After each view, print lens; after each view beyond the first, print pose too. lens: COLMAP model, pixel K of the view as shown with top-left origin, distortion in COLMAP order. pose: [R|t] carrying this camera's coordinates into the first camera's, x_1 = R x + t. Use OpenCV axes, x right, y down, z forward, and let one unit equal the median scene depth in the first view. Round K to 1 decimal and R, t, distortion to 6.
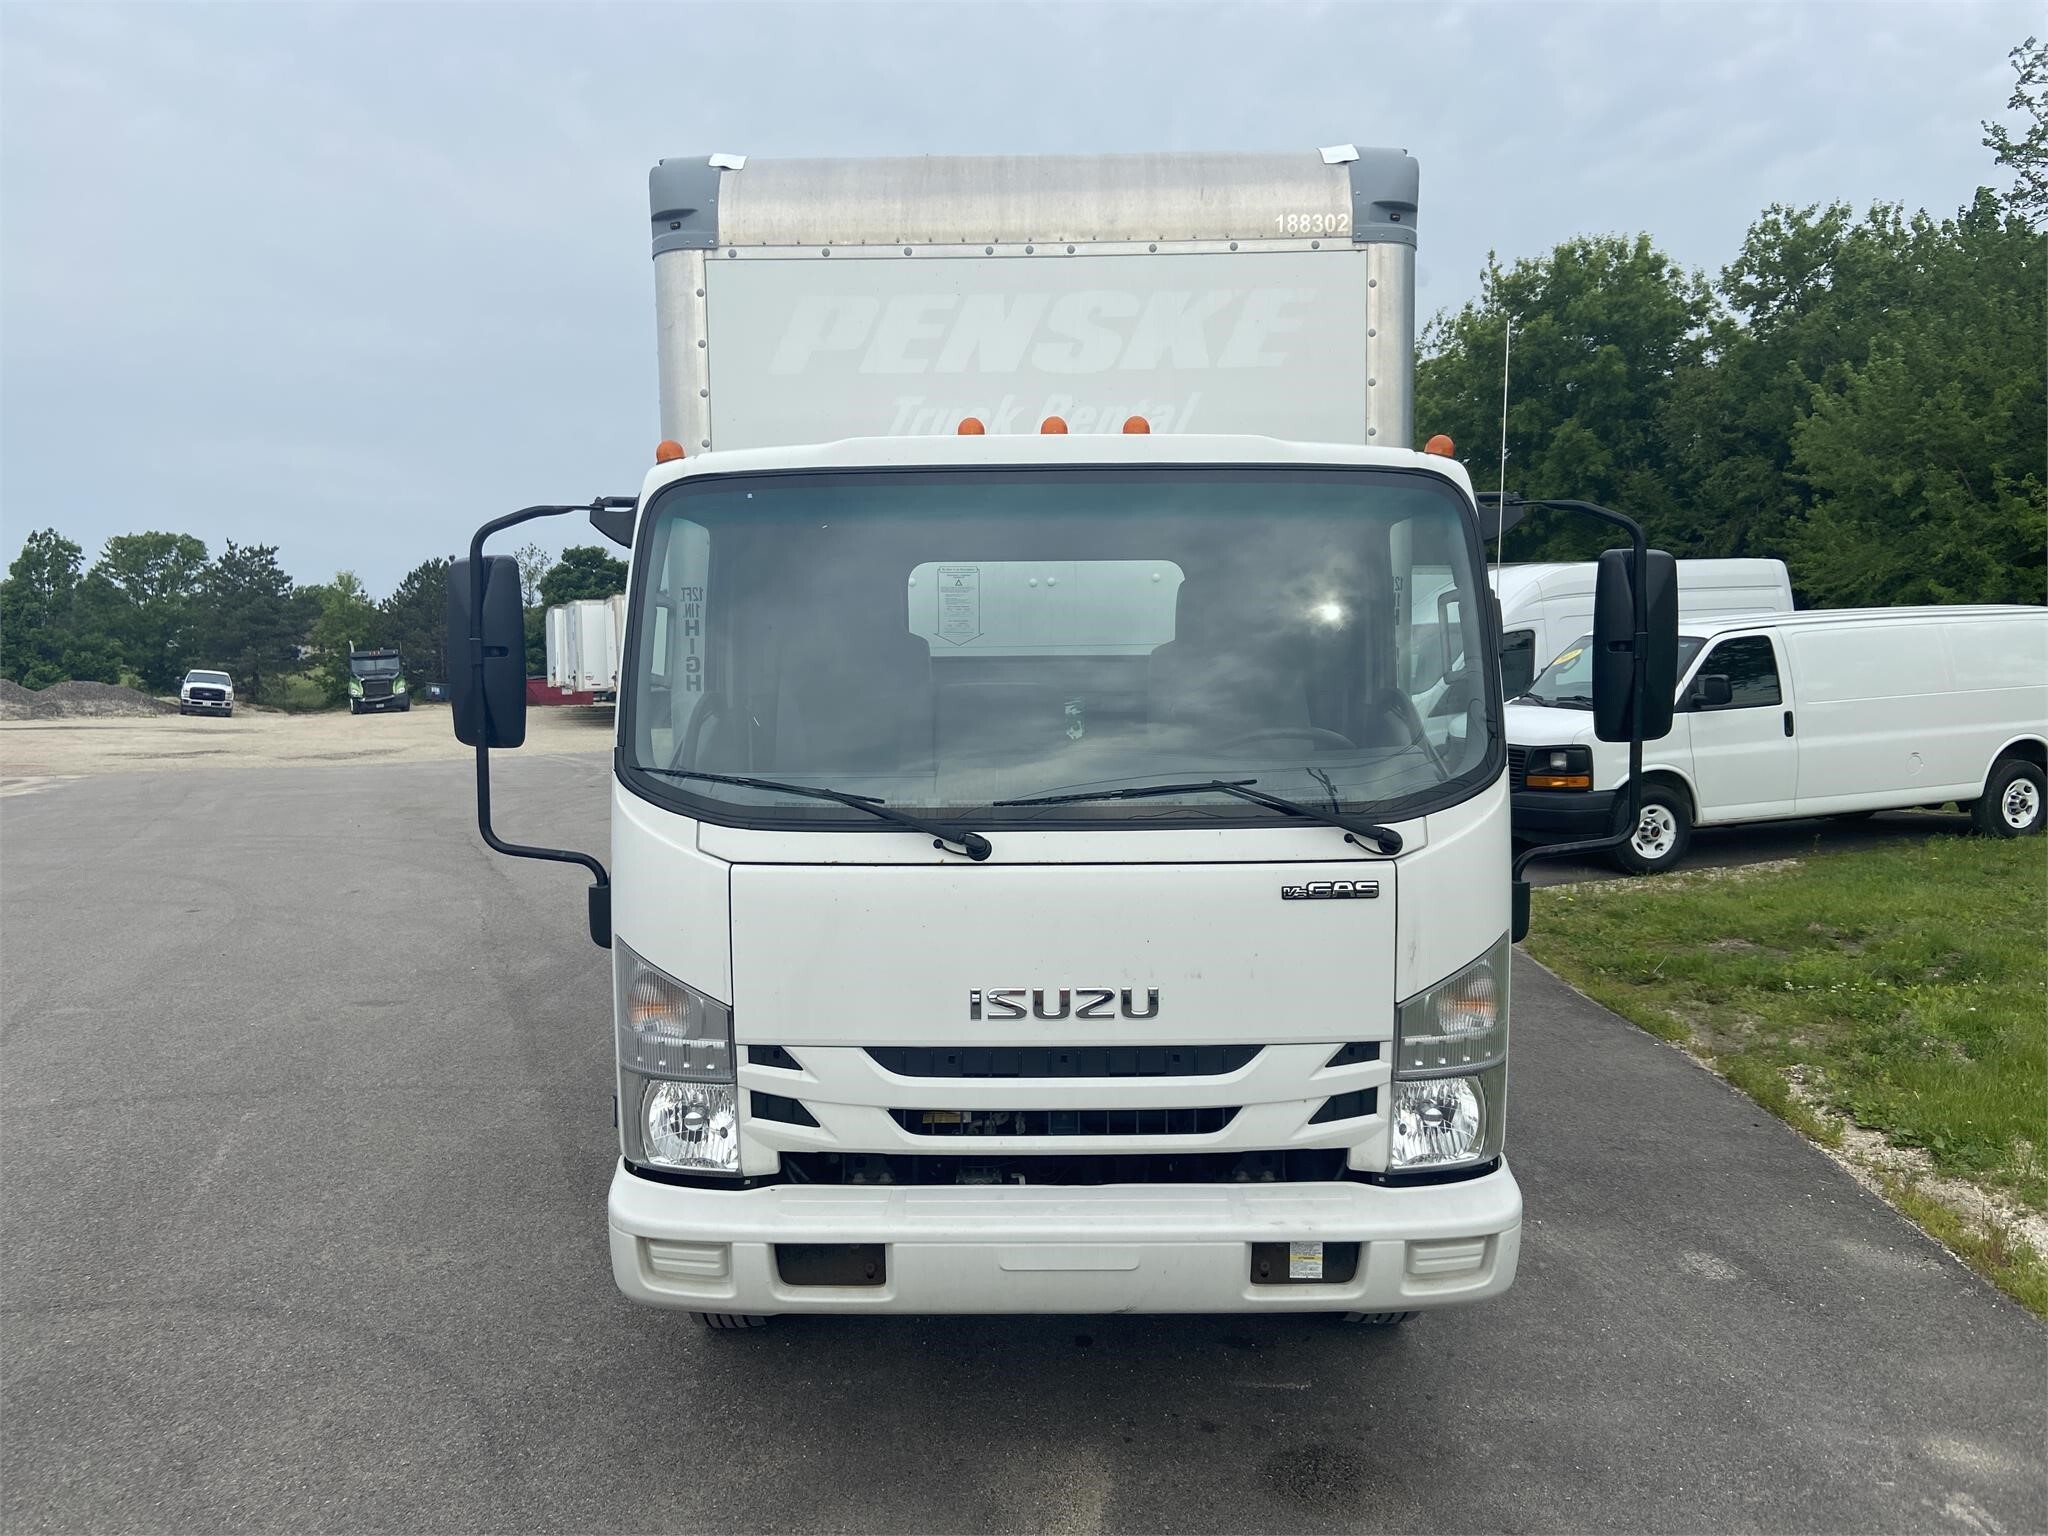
lens RADIAL K [[1628.5, 0, 1017.8], [0, 1628.5, 879.4], [0, 0, 1]] dist [0.042327, 0.000296]
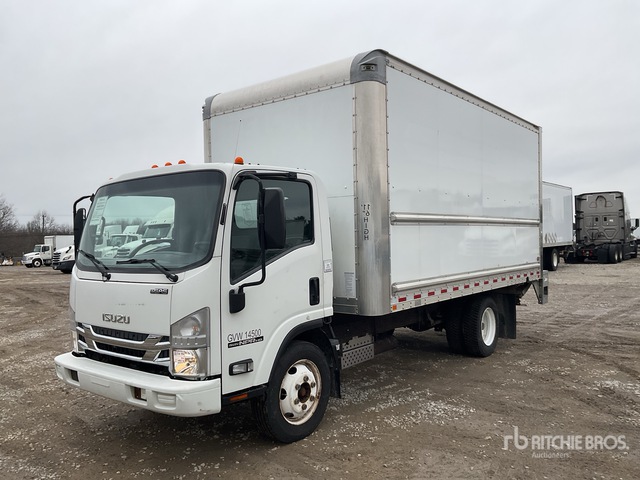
lens RADIAL K [[543.7, 0, 335.6], [0, 543.7, 237.9], [0, 0, 1]] dist [0.008750, -0.000960]
pose [[0.778444, -0.019699, -0.627405, 1.221808], [-0.030255, 0.997168, -0.068848, -0.039026], [0.626984, 0.072577, 0.775644, 0.316458]]
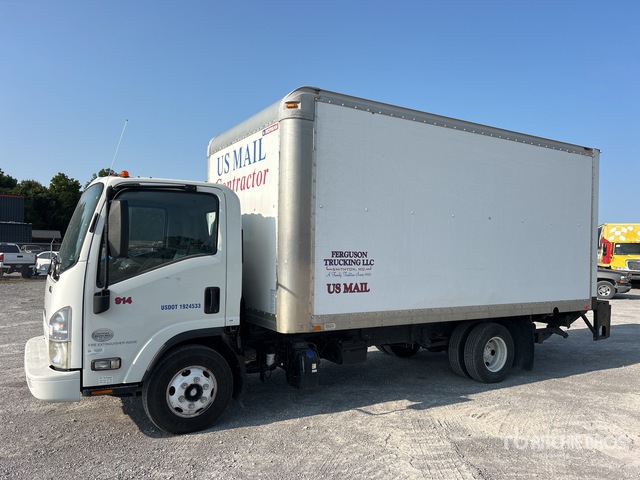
lens RADIAL K [[458.5, 0, 318.8], [0, 458.5, 254.2], [0, 0, 1]] dist [-0.002217, -0.001290]
pose [[0.496437, 0.043875, -0.866963, 1.494089], [-0.109616, 0.993896, -0.012470, -0.134103], [0.861124, 0.101223, 0.498216, 0.988242]]
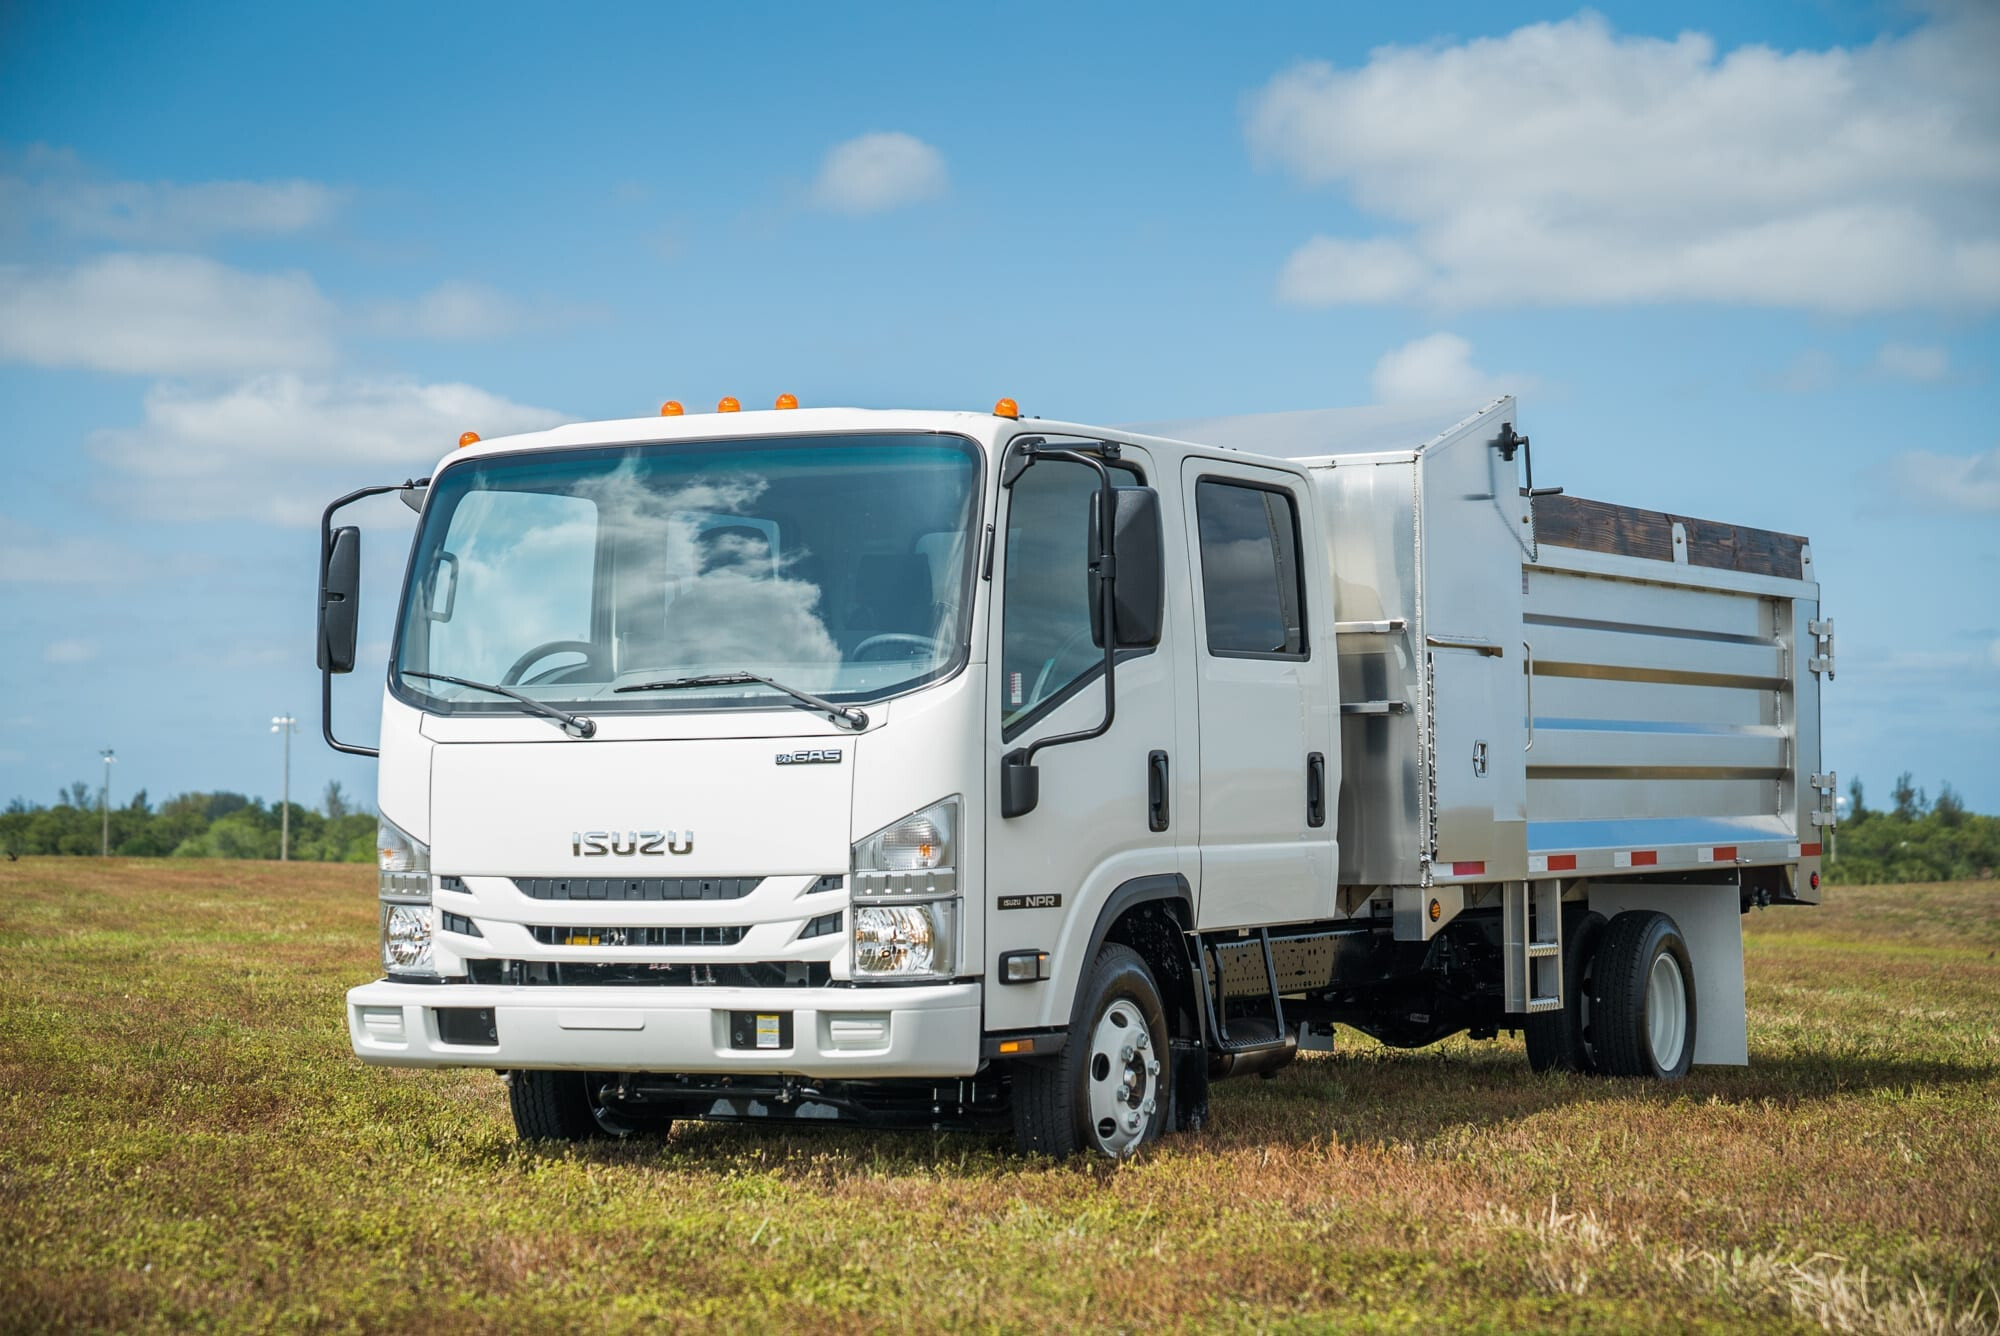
lens RADIAL K [[4363.1, 0, 1000.0], [0, 4363.1, 668.0], [0, 0, 1]] dist [0.177844, 0.017251]
pose [[0.872785, -0.021167, -0.487646, 2.020519], [-0.037377, 0.993227, -0.110010, 0.312692], [0.486672, 0.114242, 0.866083, -1.951156]]
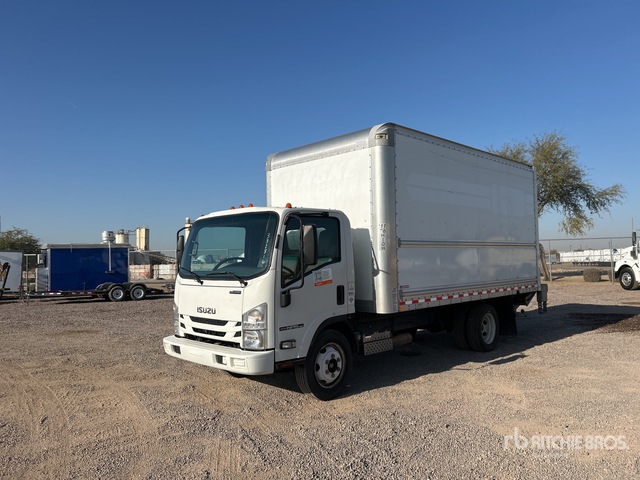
lens RADIAL K [[488.0, 0, 331.9], [0, 488.0, 241.7], [0, 0, 1]] dist [0.027355, -0.000514]
pose [[0.705603, -0.036108, -0.707686, 1.541824], [-0.043773, 0.994572, -0.094390, -0.020969], [0.707254, 0.097580, 0.700193, 0.089277]]
